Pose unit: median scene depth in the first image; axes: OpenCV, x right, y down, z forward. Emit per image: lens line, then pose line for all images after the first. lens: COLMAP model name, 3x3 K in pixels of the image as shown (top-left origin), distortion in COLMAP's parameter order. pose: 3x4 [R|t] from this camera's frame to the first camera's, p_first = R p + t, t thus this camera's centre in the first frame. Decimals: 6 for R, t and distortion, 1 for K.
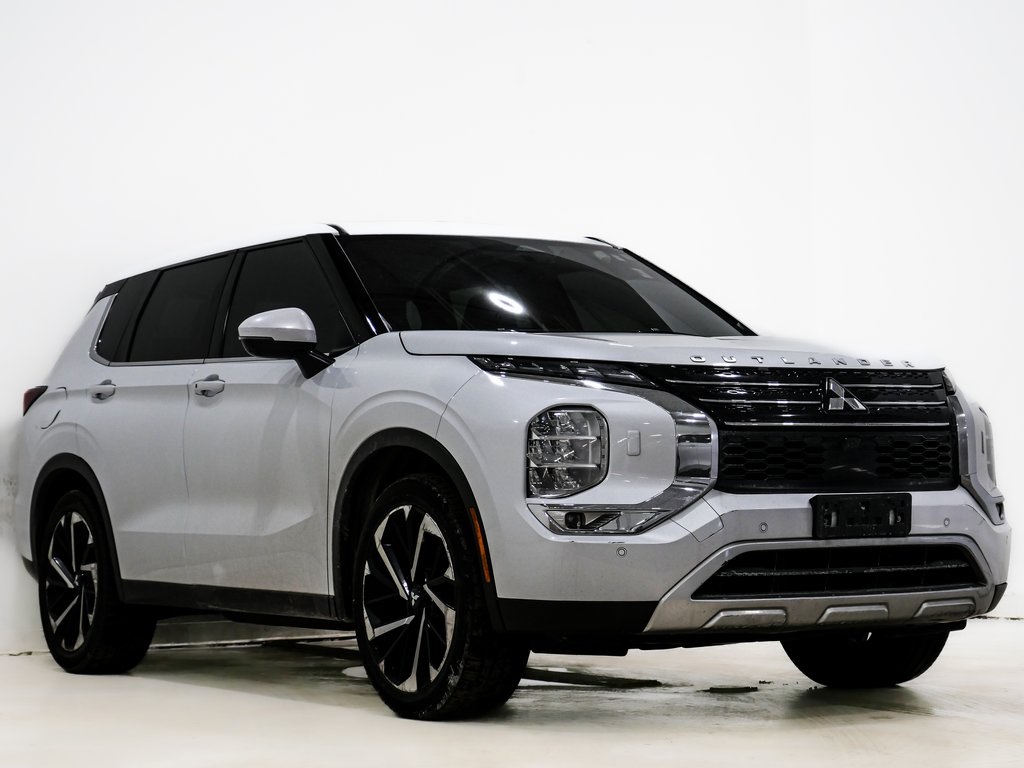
lens RADIAL K [[2331.1, 0, 512.5], [0, 2331.1, 380.4], [0, 0, 1]] dist [0.128860, 0.000000]
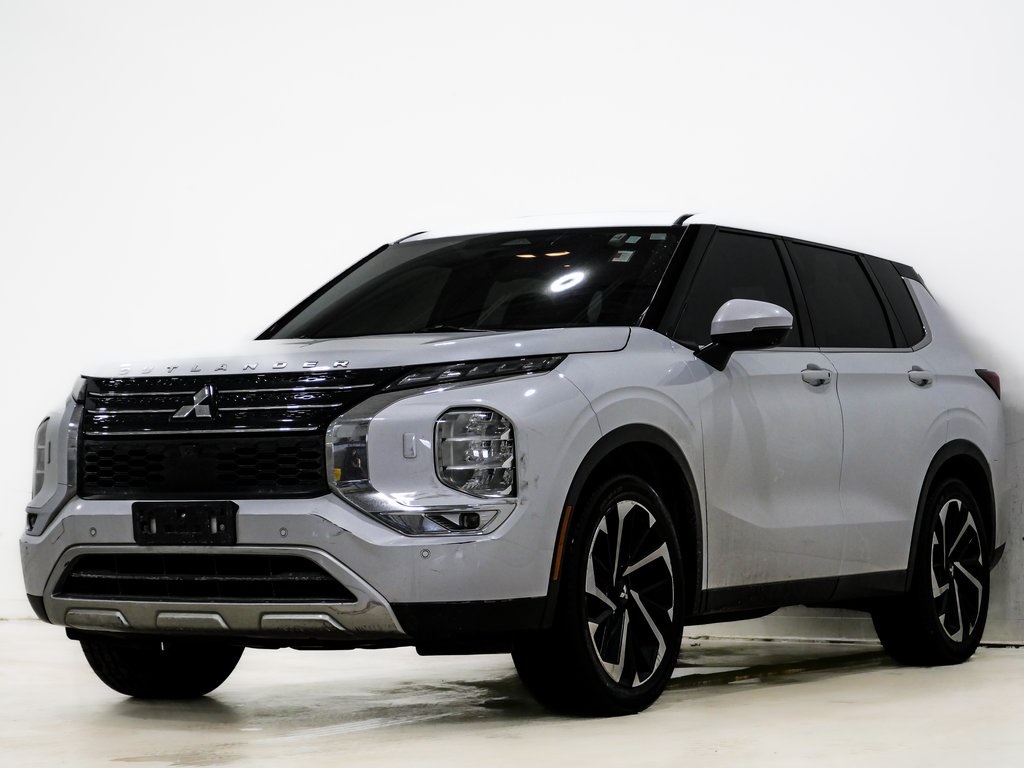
lens RADIAL K [[2527.3, 0, 511.5], [0, 2527.3, 385.3], [0, 0, 1]] dist [0.150228, 0.000000]
pose [[0.465166, -0.022685, -0.884933, 1.190814], [0.040212, 0.999181, -0.004476, 0.009447], [0.884310, -0.033503, 0.465698, 0.627589]]
